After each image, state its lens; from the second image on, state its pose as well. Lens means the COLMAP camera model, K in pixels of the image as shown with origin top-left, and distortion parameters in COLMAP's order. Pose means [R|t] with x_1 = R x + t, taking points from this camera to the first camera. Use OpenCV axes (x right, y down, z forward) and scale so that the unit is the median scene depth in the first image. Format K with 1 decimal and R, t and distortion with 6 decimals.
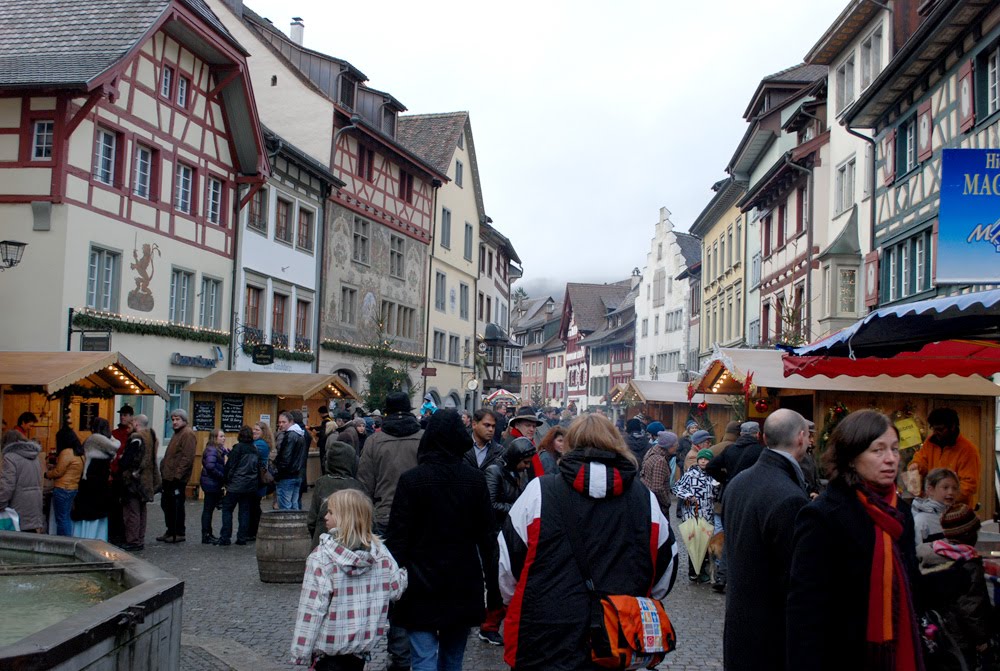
lens RADIAL K [[1367.1, 0, 500.0], [0, 1367.1, 335.5], [0, 0, 1]] dist [-0.007832, -0.017767]
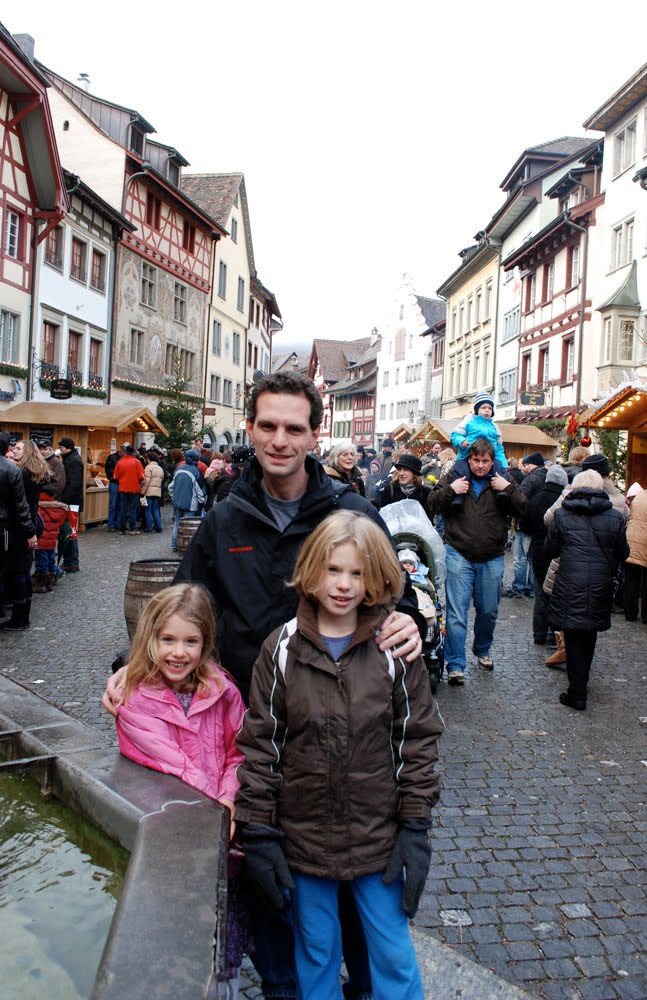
lens RADIAL K [[962.5, 0, 323.5], [0, 962.5, 500.0], [0, 0, 1]] dist [-0.068632, 0.014210]
pose [[0.988100, 0.006011, 0.153697, -0.080445], [-0.021537, 0.994799, 0.099551, 0.018952], [-0.152299, -0.101677, 0.983090, 0.234260]]
